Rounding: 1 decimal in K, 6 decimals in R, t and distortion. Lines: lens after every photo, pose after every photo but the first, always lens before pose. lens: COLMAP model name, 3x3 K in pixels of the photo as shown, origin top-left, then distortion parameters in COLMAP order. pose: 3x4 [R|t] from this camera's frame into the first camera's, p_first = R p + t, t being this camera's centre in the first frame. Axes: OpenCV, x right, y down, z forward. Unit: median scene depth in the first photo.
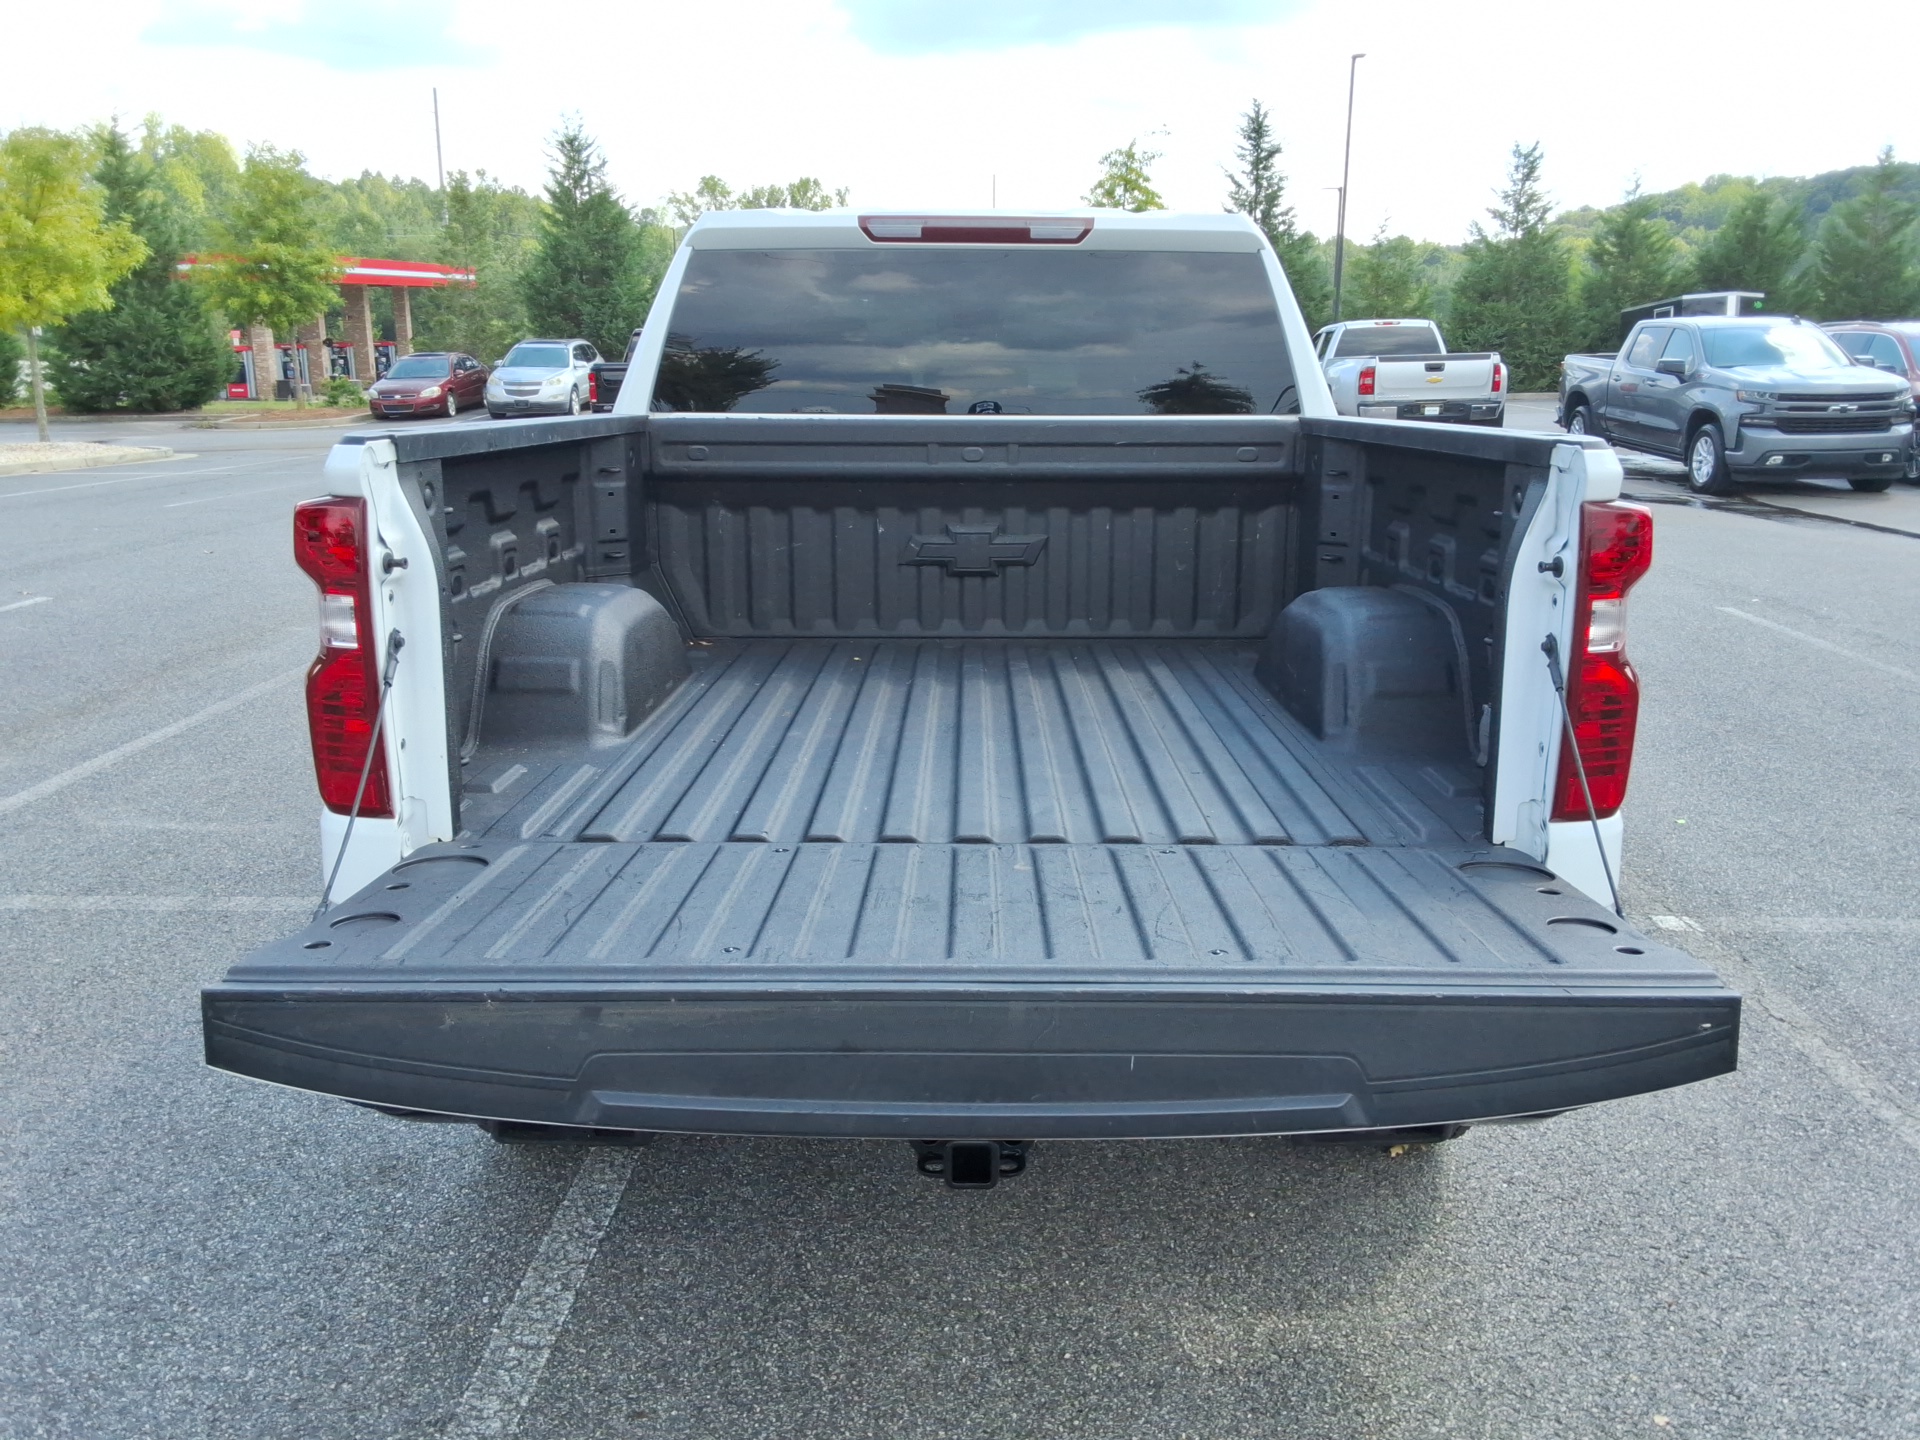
lens RADIAL K [[1546.5, 0, 978.1], [0, 1546.5, 706.0], [0, 0, 1]] dist [0.133205, -0.224569]
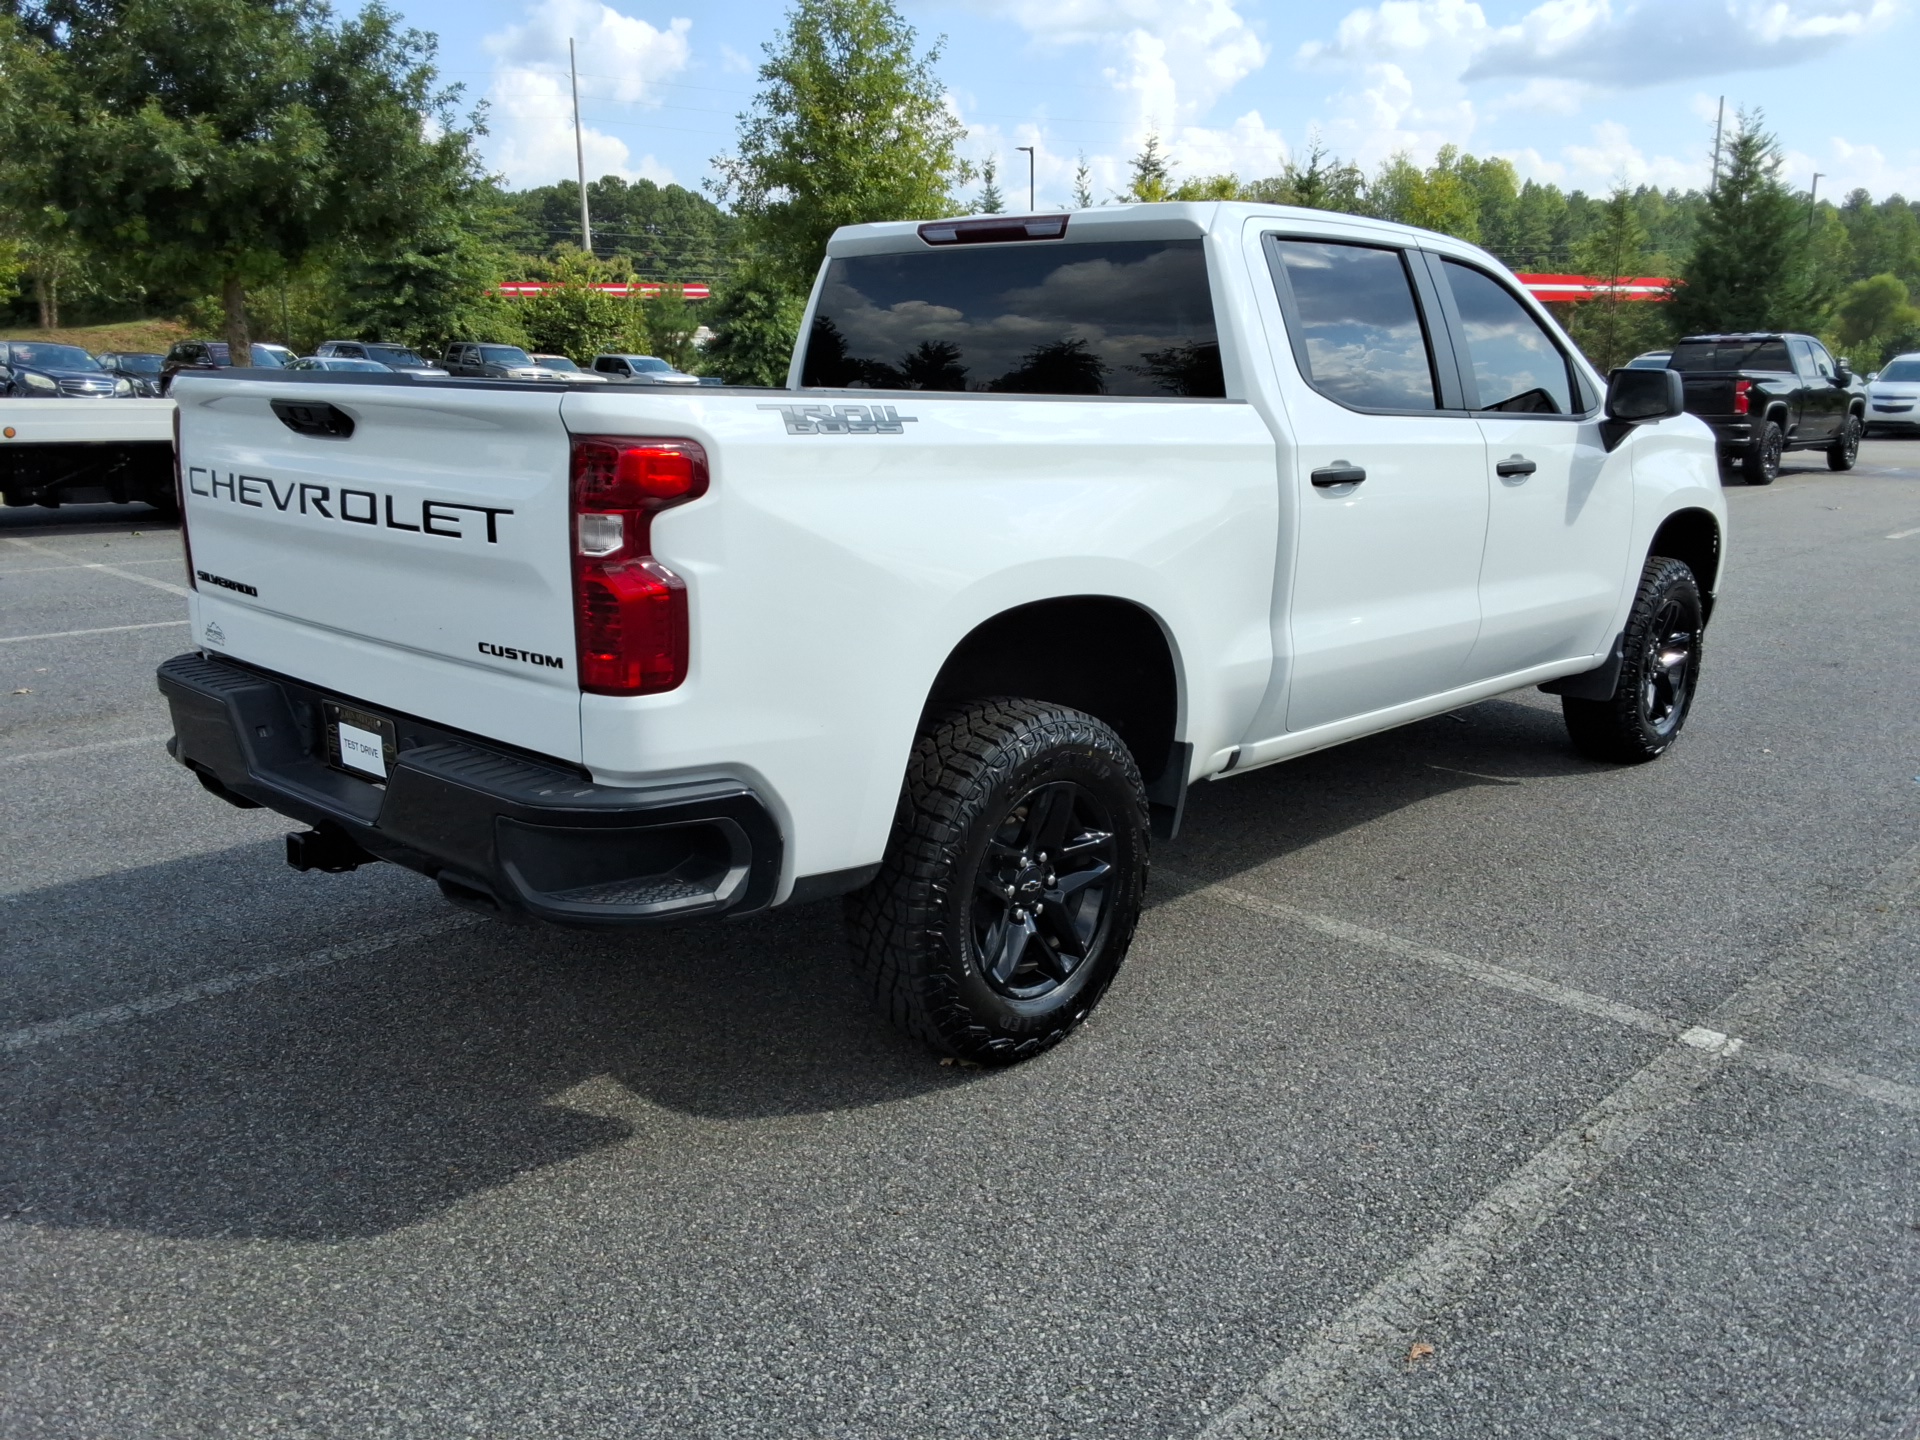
lens RADIAL K [[1546.9, 0, 969.7], [0, 1546.9, 699.7], [0, 0, 1]] dist [0.139912, -0.228622]
pose [[0.732120, 0.148291, -0.664838, 0.238644], [-0.158035, 0.986362, 0.045979, -0.004356], [0.662590, 0.071405, 0.745571, 0.045841]]
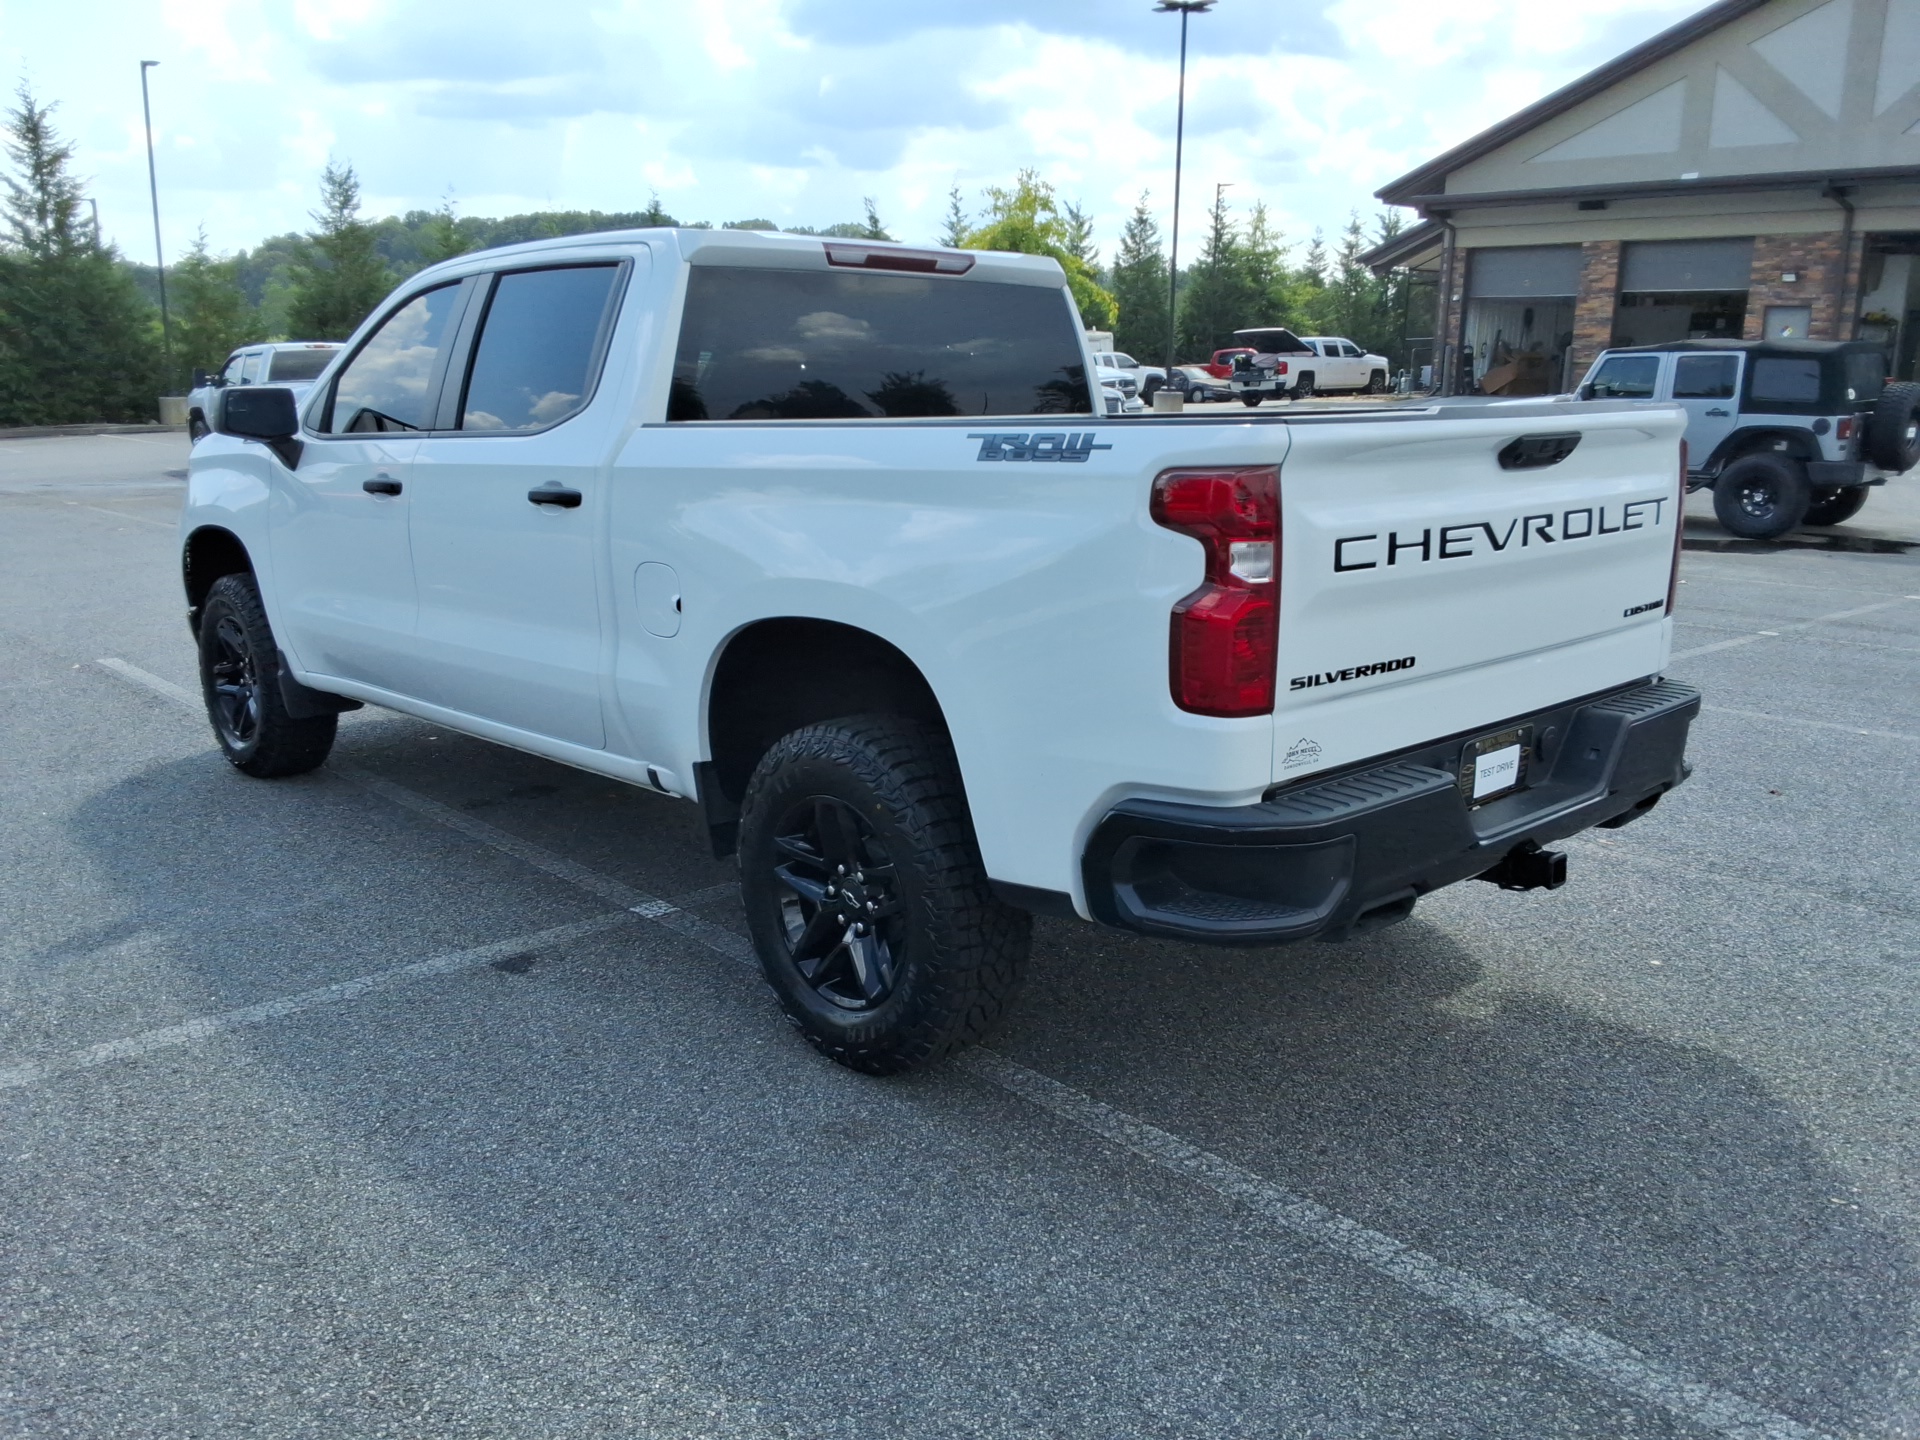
lens RADIAL K [[1546.9, 0, 969.7], [0, 1546.9, 699.7], [0, 0, 1]] dist [0.139912, -0.228622]
pose [[0.723202, -0.142296, 0.675818, -0.237518], [0.156455, 0.986860, 0.040362, -0.005108], [-0.672681, 0.076546, 0.735963, 0.036960]]
